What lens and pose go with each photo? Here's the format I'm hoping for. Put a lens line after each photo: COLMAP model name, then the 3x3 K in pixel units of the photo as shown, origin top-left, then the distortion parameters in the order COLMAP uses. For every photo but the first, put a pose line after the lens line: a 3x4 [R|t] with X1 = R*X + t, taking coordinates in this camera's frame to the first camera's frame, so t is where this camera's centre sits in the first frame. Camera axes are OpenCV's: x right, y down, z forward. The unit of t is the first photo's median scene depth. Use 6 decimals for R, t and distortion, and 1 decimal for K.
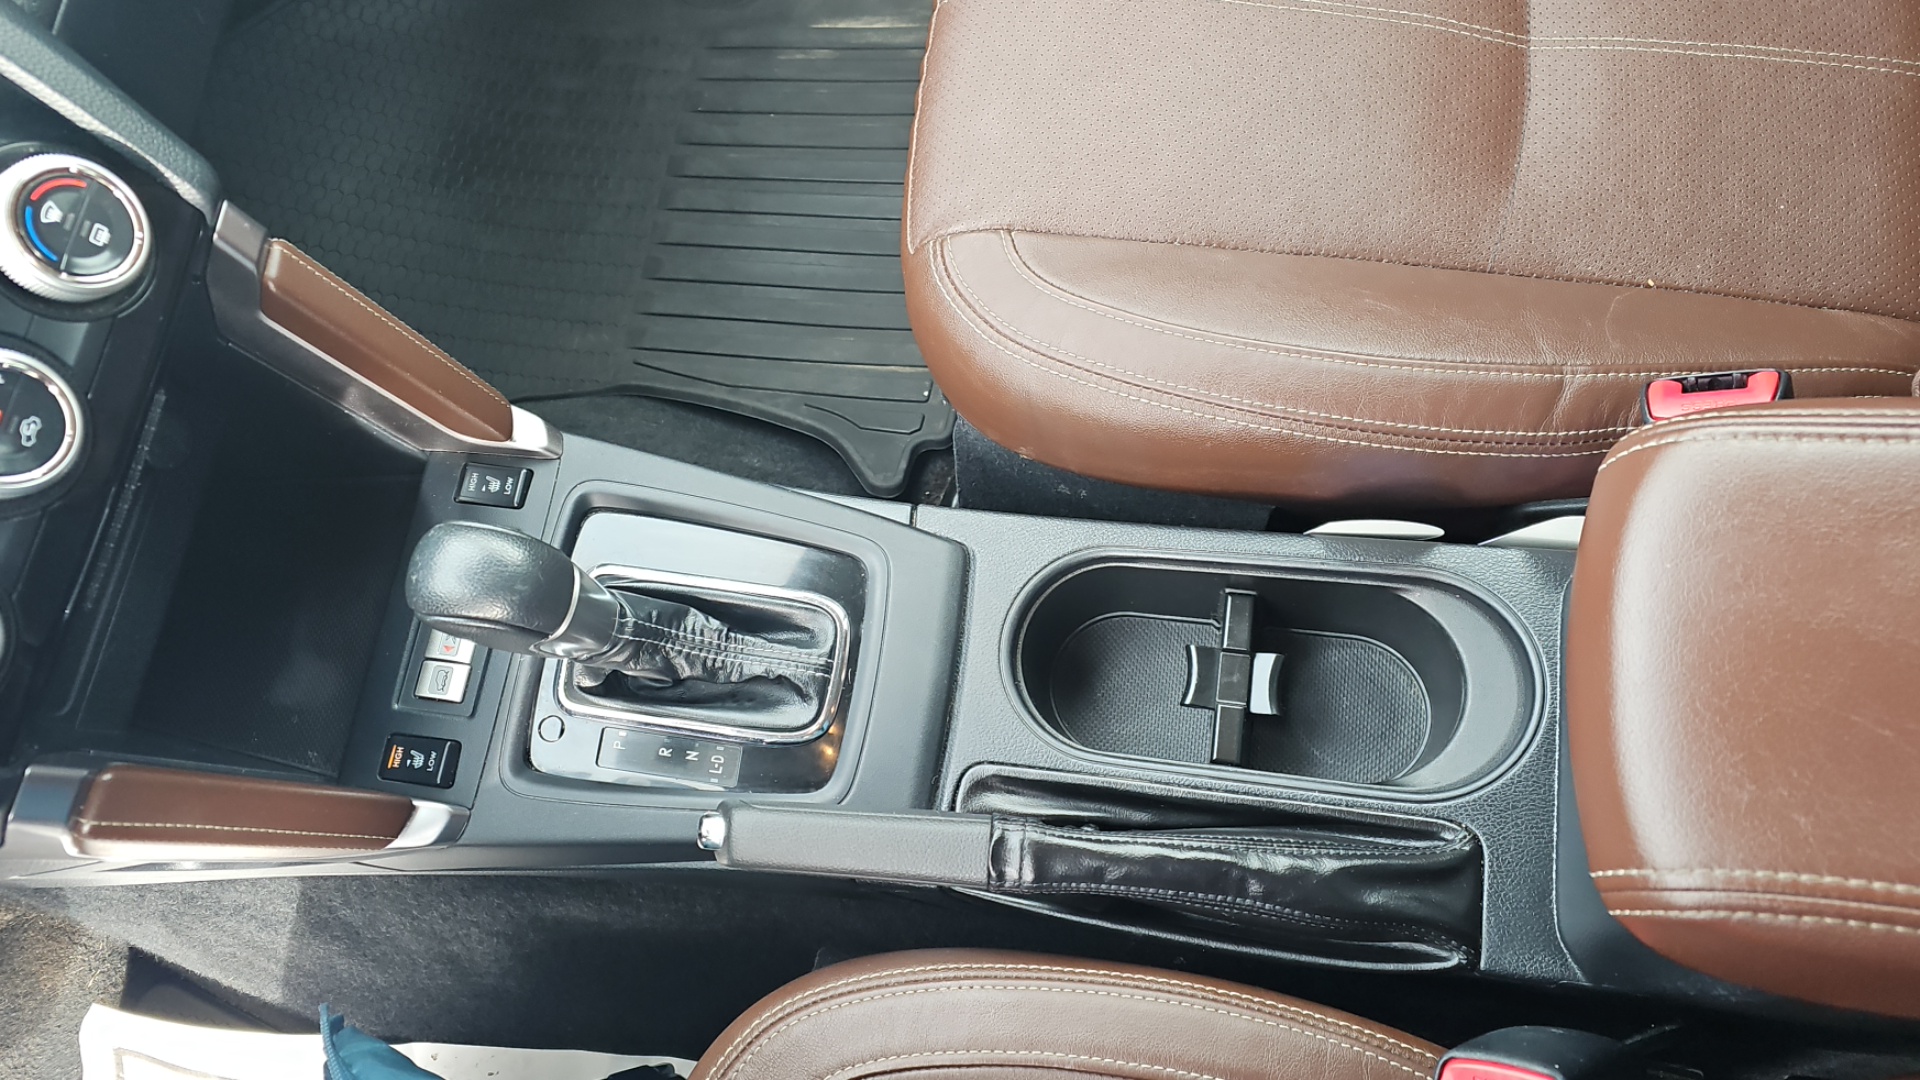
lens RADIAL K [[1363.2, 0, 966.0], [0, 1363.2, 546.8], [0, 0, 1]] dist [0.045142, -0.045368]
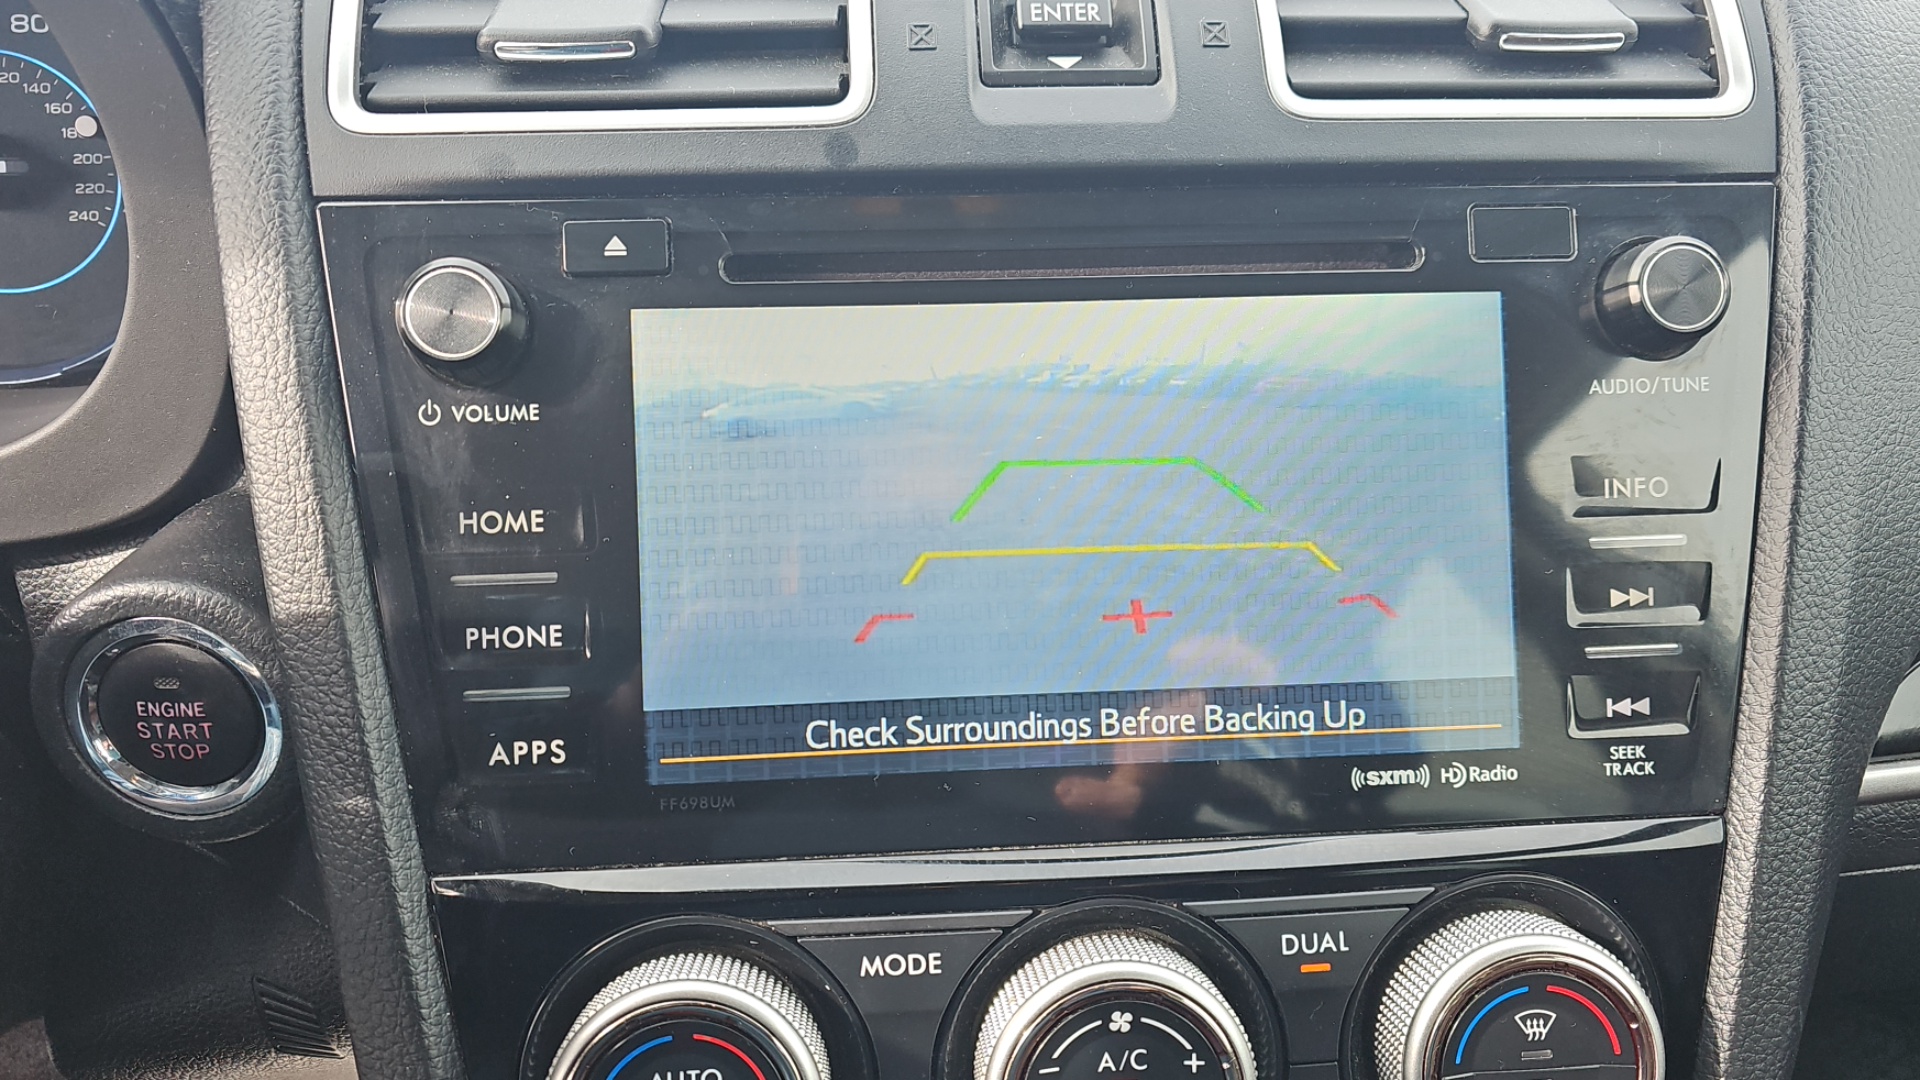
lens RADIAL K [[1345.7, 0, 958.2], [0, 1345.7, 548.7], [0, 0, 1]] dist [0.043124, -0.044899]
pose [[0.223770, 0.611463, -0.758973, -0.369008], [-0.936274, 0.351202, 0.006899, -0.089175], [0.270771, 0.709063, 0.651085, 0.410863]]
